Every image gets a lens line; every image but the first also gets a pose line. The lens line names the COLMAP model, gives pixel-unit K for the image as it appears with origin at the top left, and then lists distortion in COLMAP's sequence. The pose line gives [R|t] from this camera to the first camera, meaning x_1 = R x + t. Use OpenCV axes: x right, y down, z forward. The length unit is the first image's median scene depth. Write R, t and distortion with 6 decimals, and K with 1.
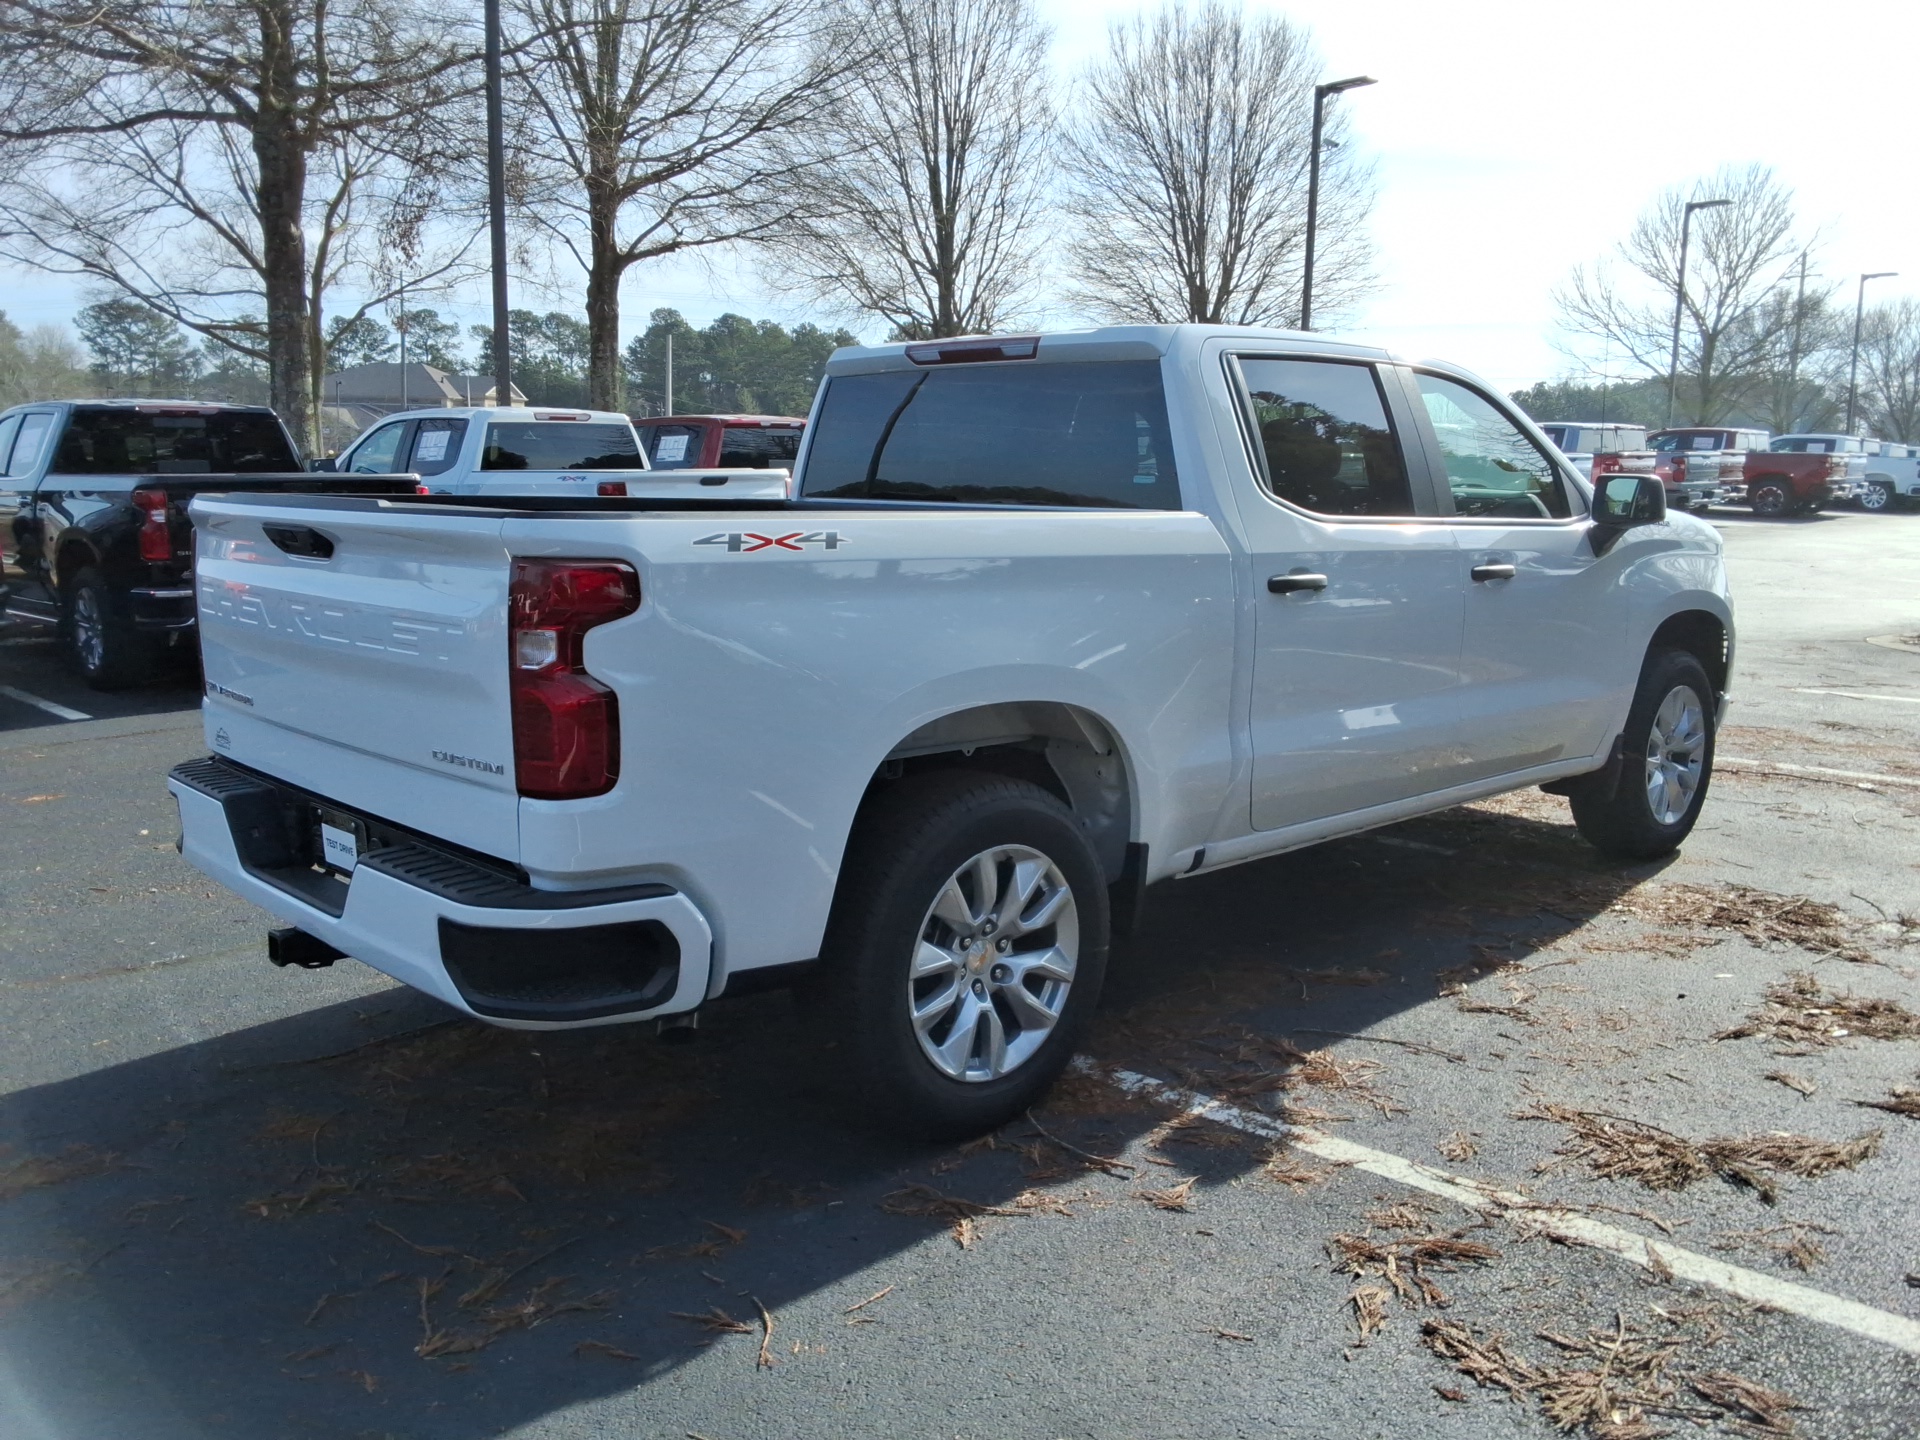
lens RADIAL K [[1565.4, 0, 959.9], [0, 1565.4, 696.6], [0, 0, 1]] dist [0.098919, -0.147461]
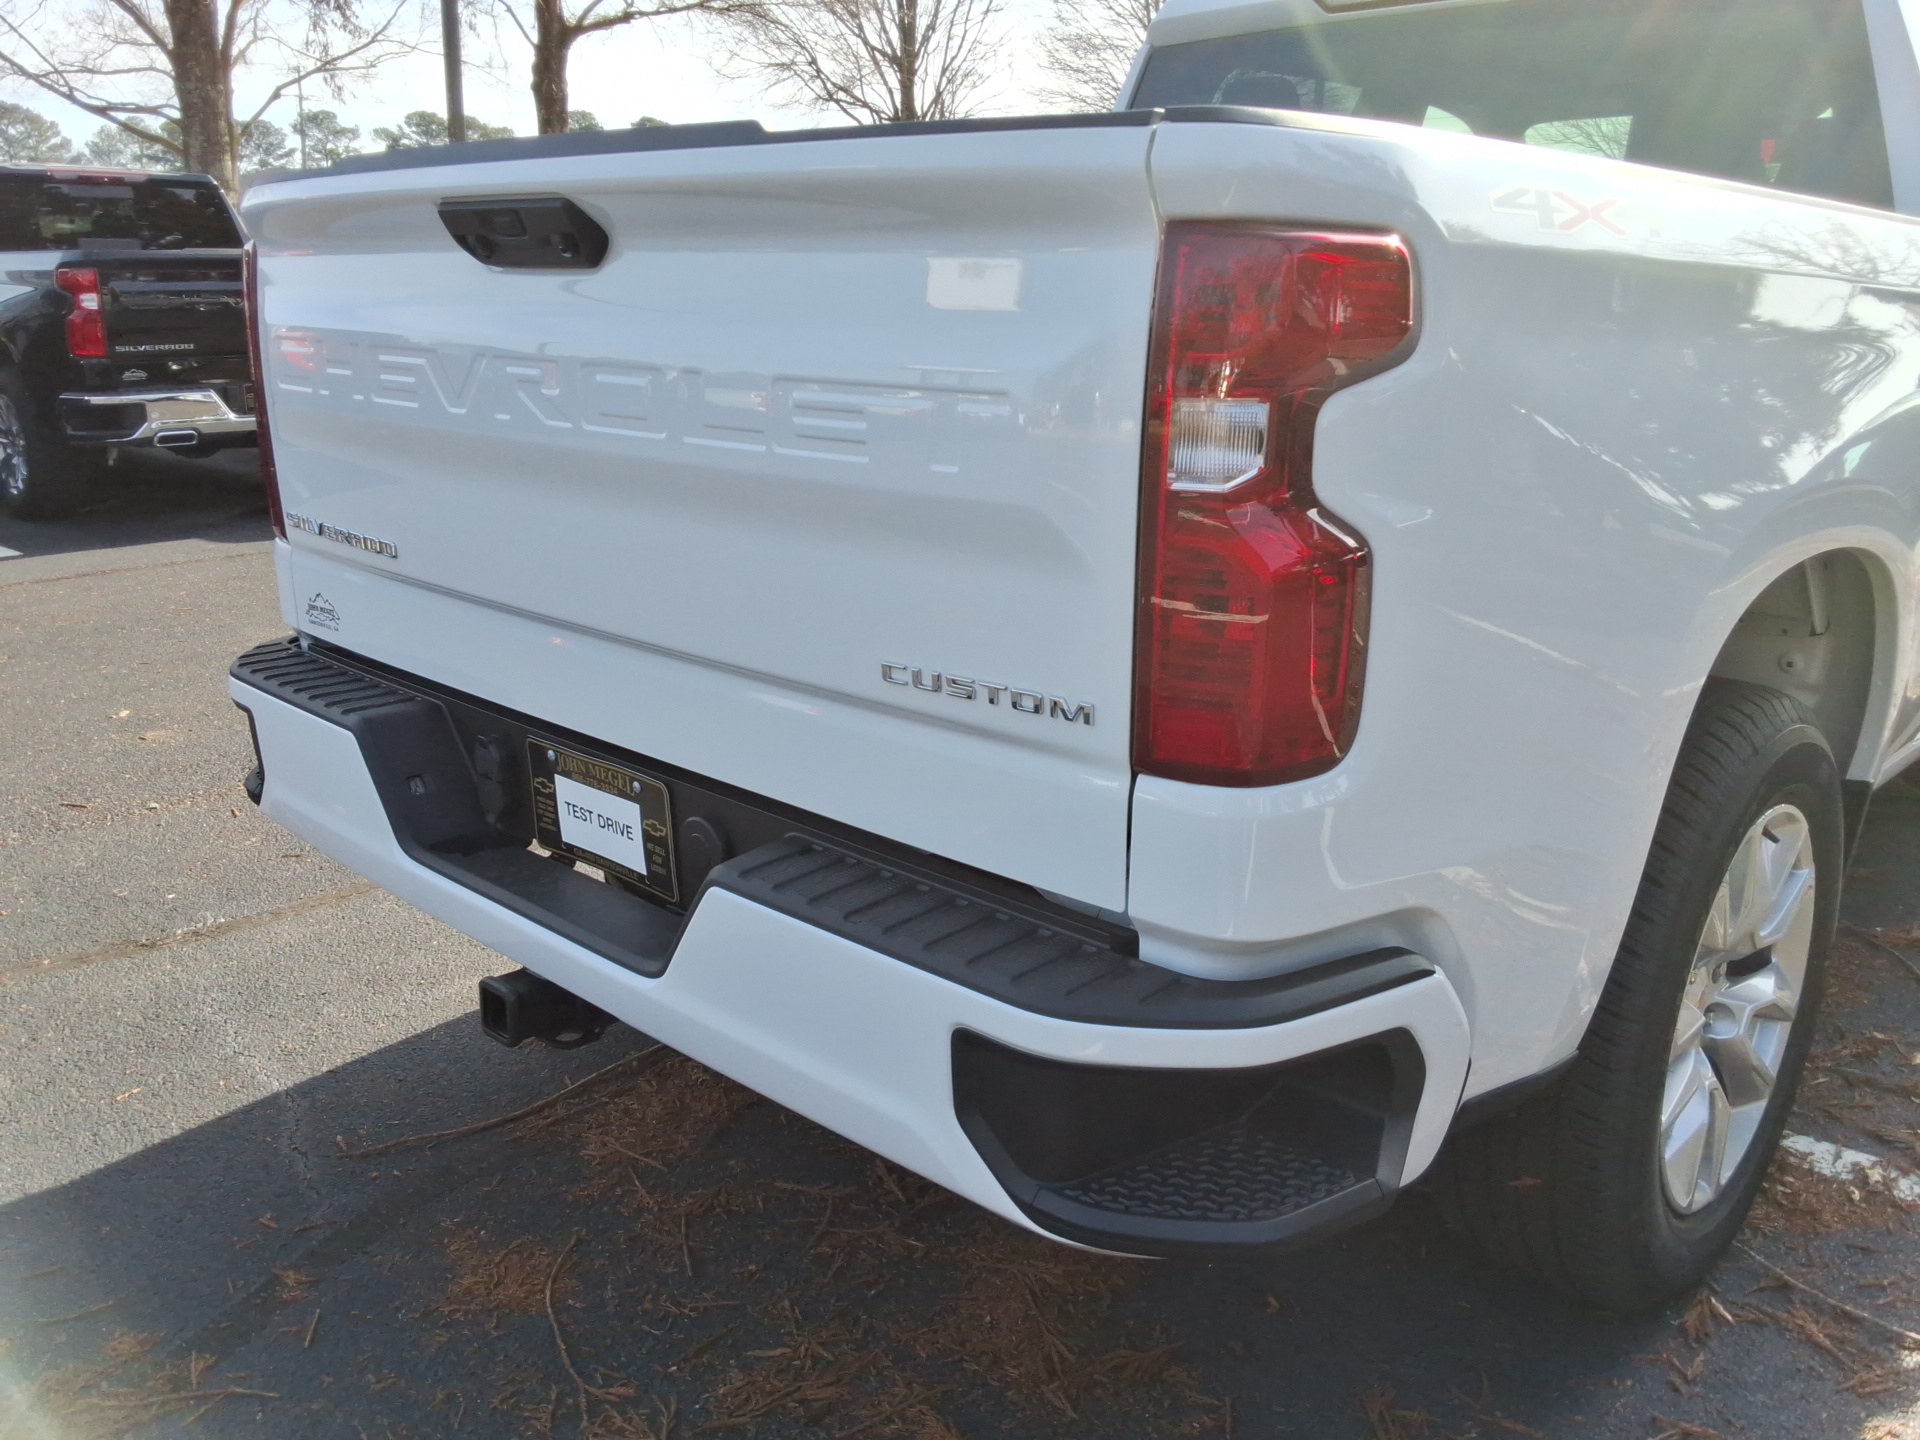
lens RADIAL K [[1565.4, 0, 954.5], [0, 1565.4, 688.0], [0, 0, 1]] dist [0.098919, -0.147461]
pose [[0.999071, -0.007034, 0.042513, -0.103308], [0.002554, 0.994520, 0.104516, -0.002535], [-0.043015, -0.104310, 0.993614, 0.163145]]
